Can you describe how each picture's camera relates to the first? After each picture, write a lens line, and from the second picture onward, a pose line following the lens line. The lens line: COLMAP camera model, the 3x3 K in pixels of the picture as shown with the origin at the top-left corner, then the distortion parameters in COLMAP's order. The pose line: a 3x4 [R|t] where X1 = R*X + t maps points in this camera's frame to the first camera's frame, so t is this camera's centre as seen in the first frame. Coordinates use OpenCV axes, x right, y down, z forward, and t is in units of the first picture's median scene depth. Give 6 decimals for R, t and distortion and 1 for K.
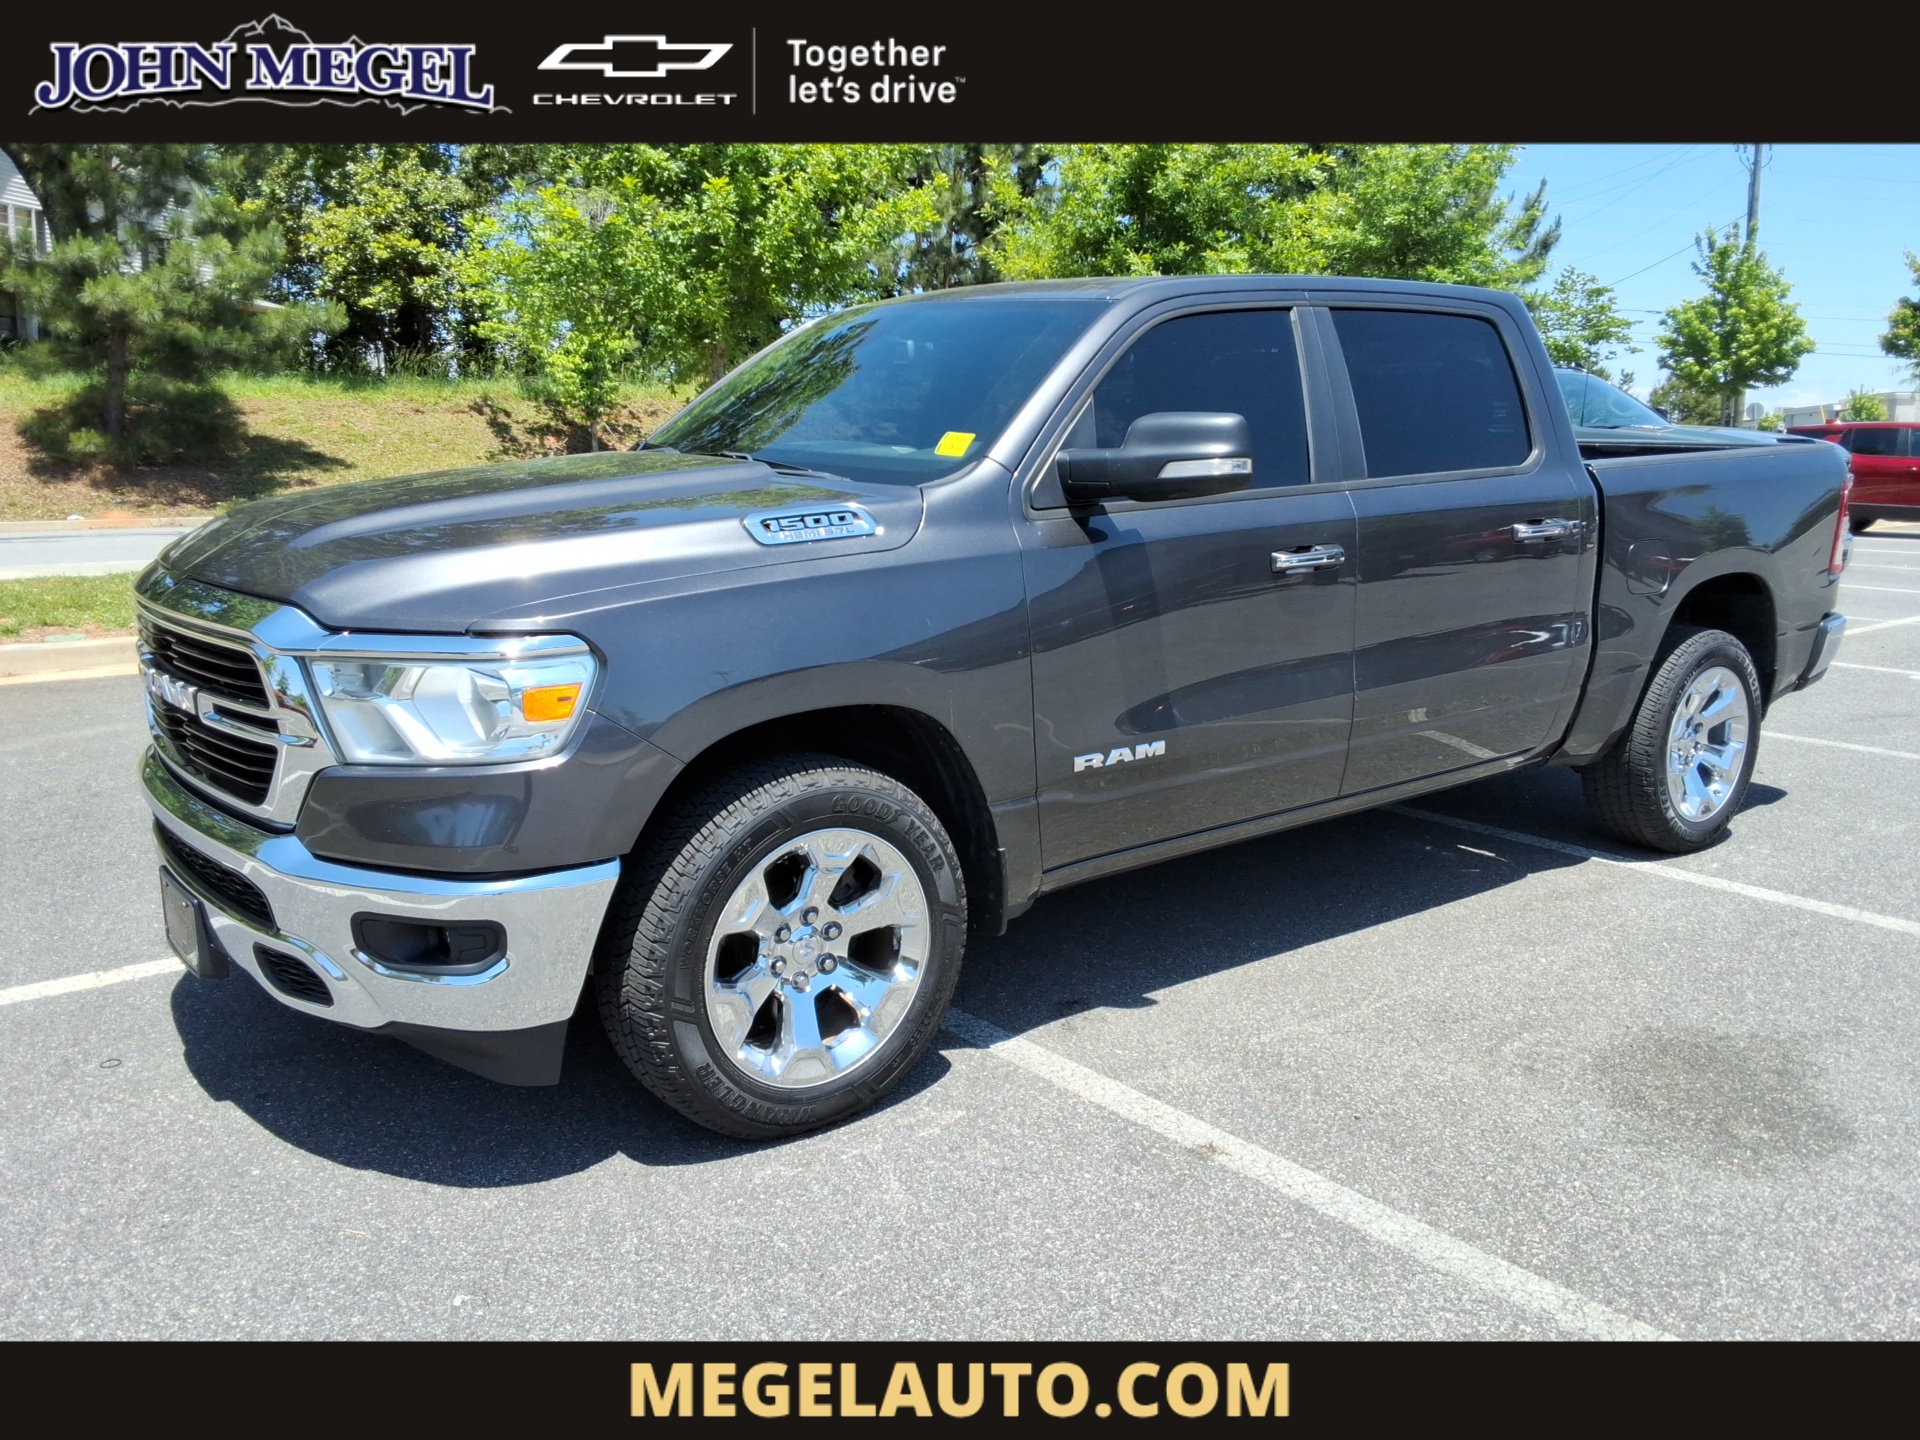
lens RADIAL K [[1532.6, 0, 969.2], [0, 1532.6, 726.2], [0, 0, 1]] dist [0.095823, -0.144981]
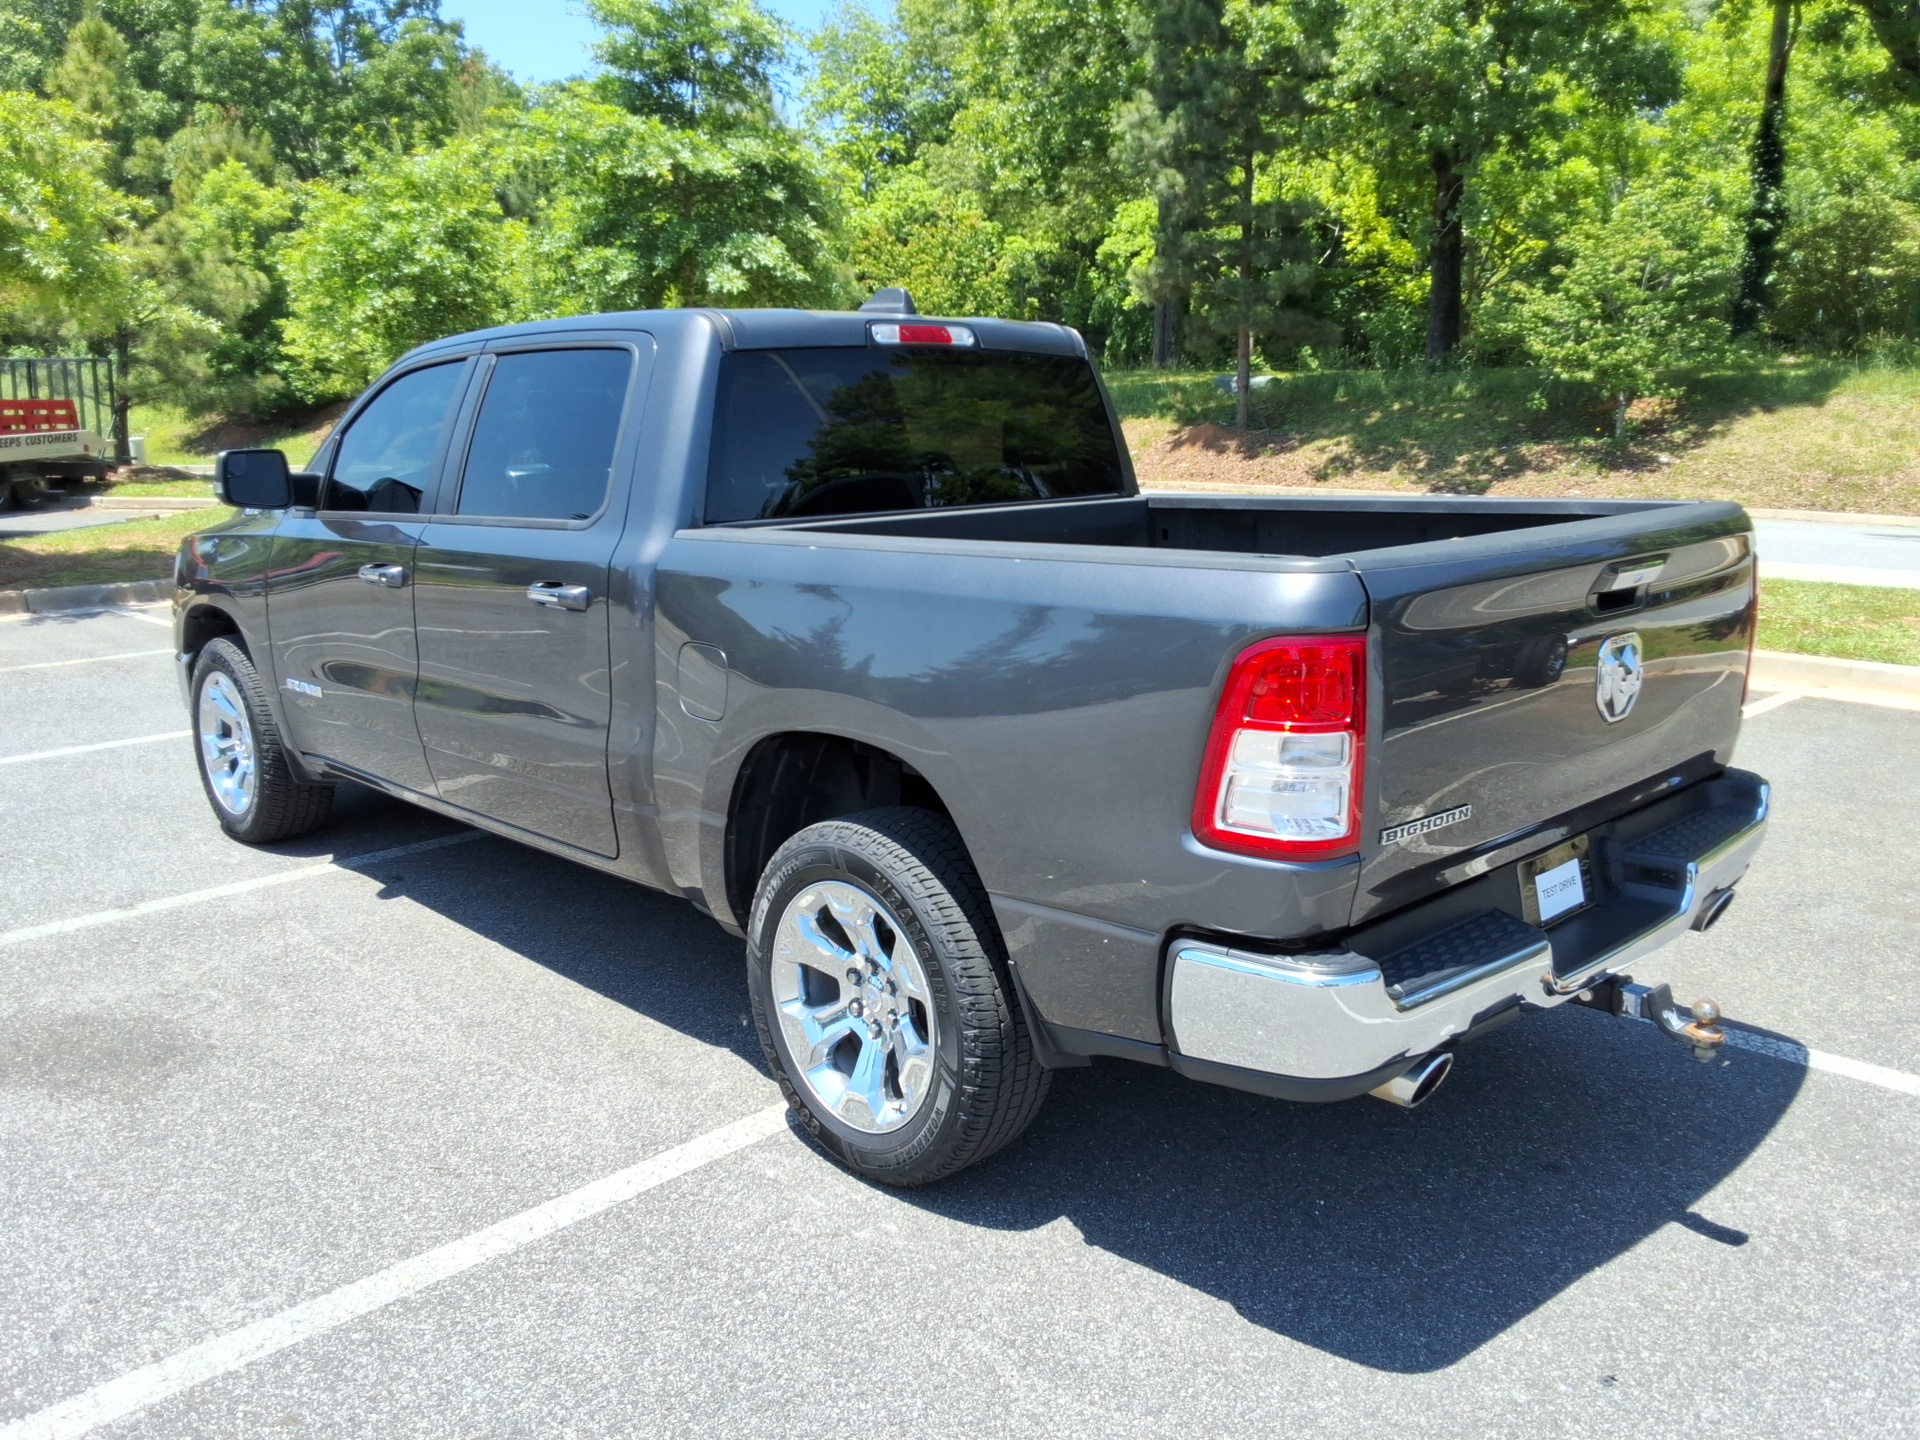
lens RADIAL K [[1532.6, 0, 973.0], [0, 1532.6, 712.7], [0, 0, 1]] dist [0.095823, -0.144981]
pose [[0.098870, 0.185308, -0.977694, 1.487450], [-0.187257, 0.968420, 0.164614, -0.295357], [0.977323, 0.166805, 0.130447, 1.341889]]
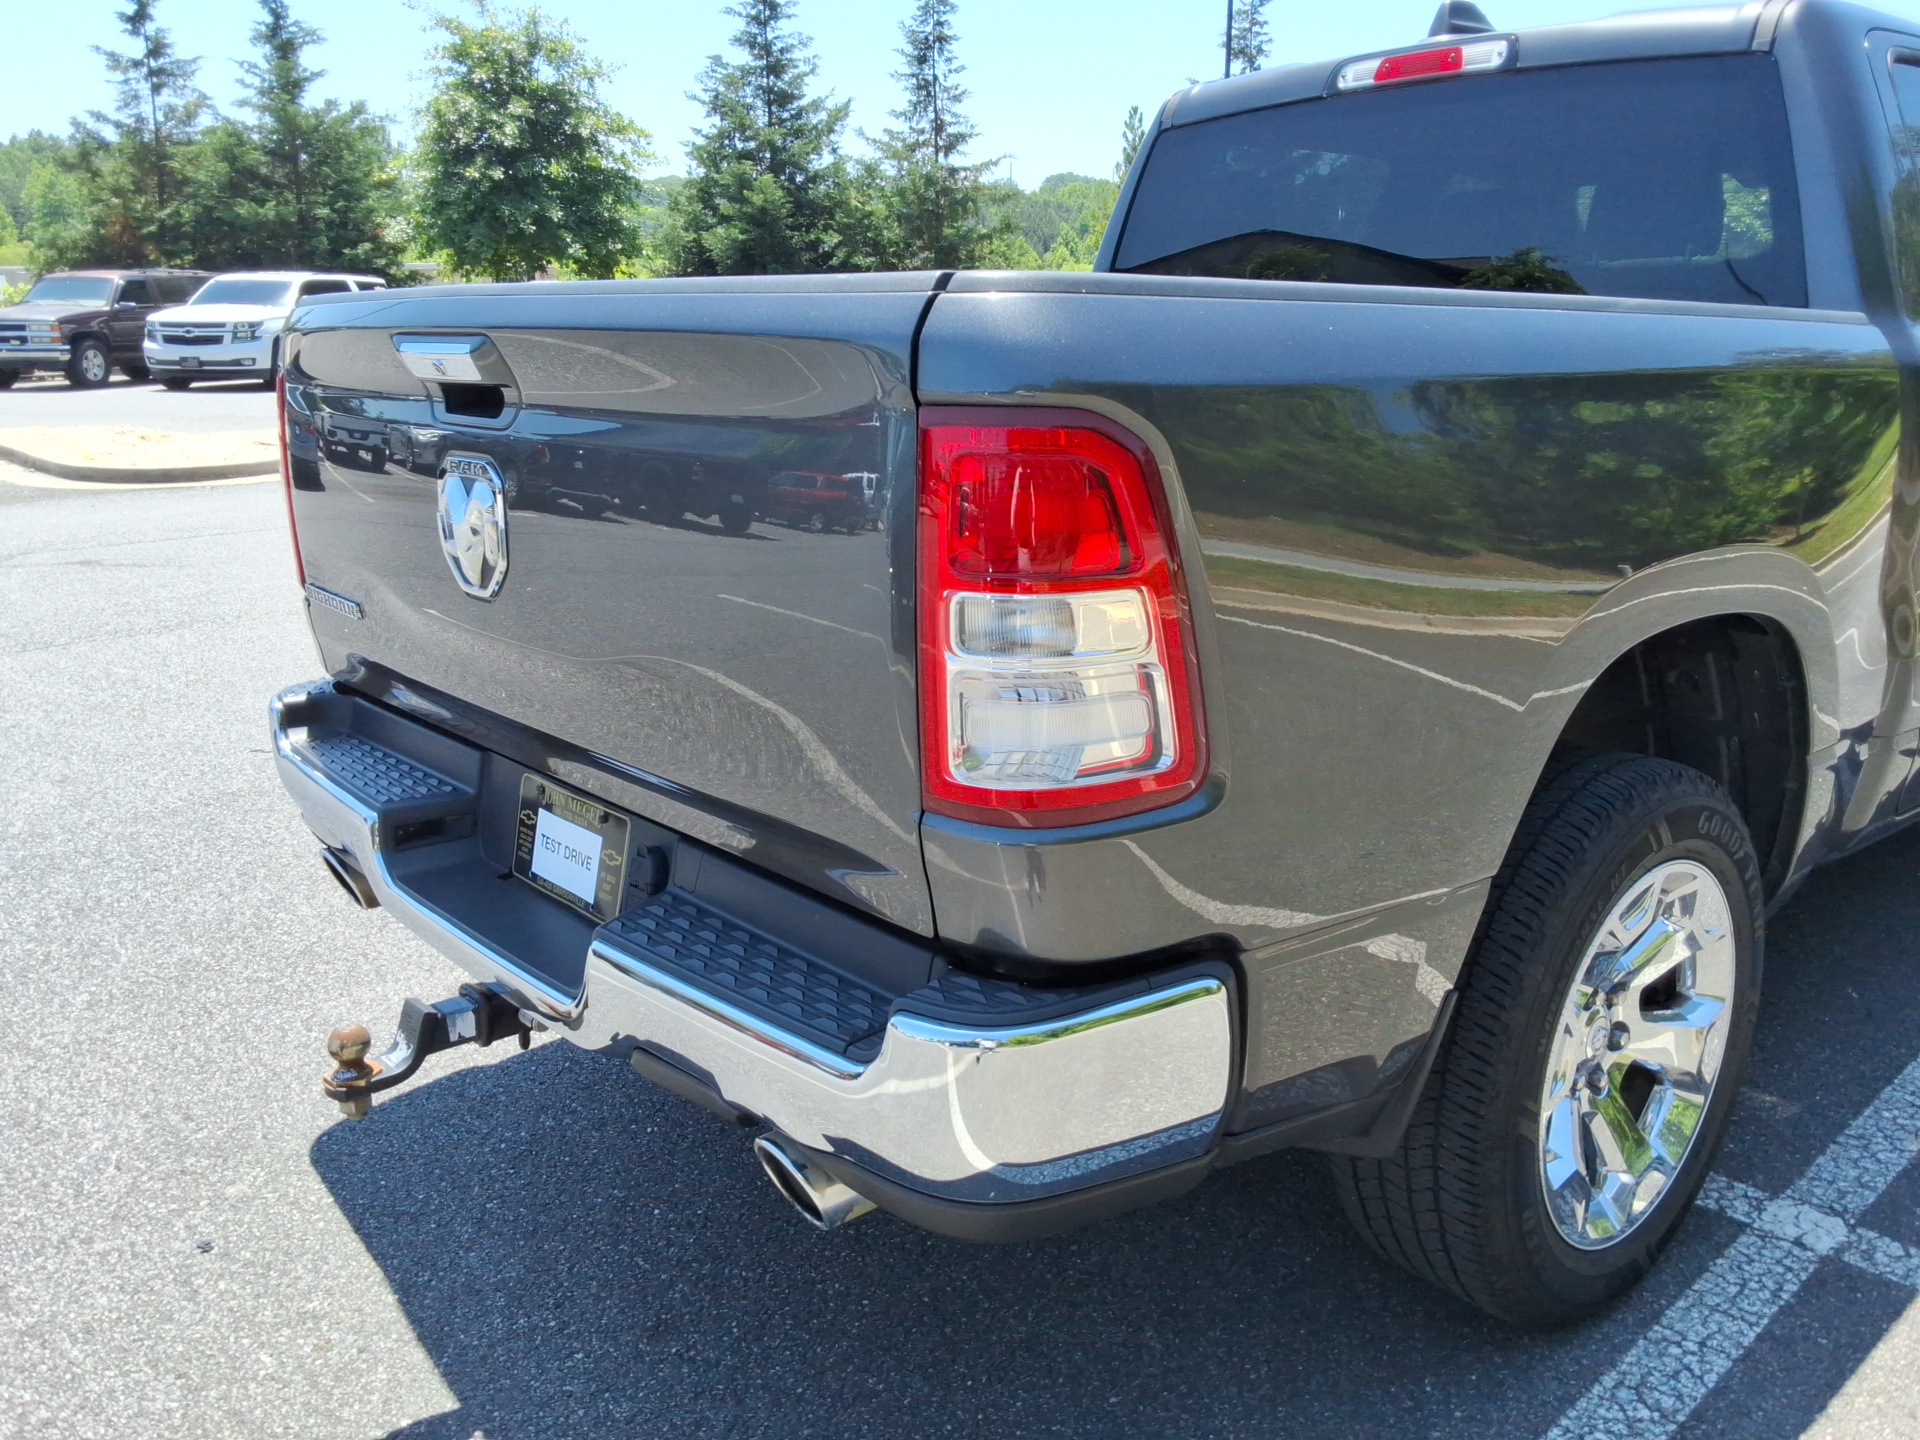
lens RADIAL K [[1532.6, 0, 973.4], [0, 1532.6, 717.4], [0, 0, 1]] dist [0.095823, -0.144981]
pose [[-0.998679, 0.007202, -0.050875, 0.613320], [-0.015335, 0.903229, 0.428884, -0.405781], [0.049041, 0.429098, -0.901926, 2.245707]]
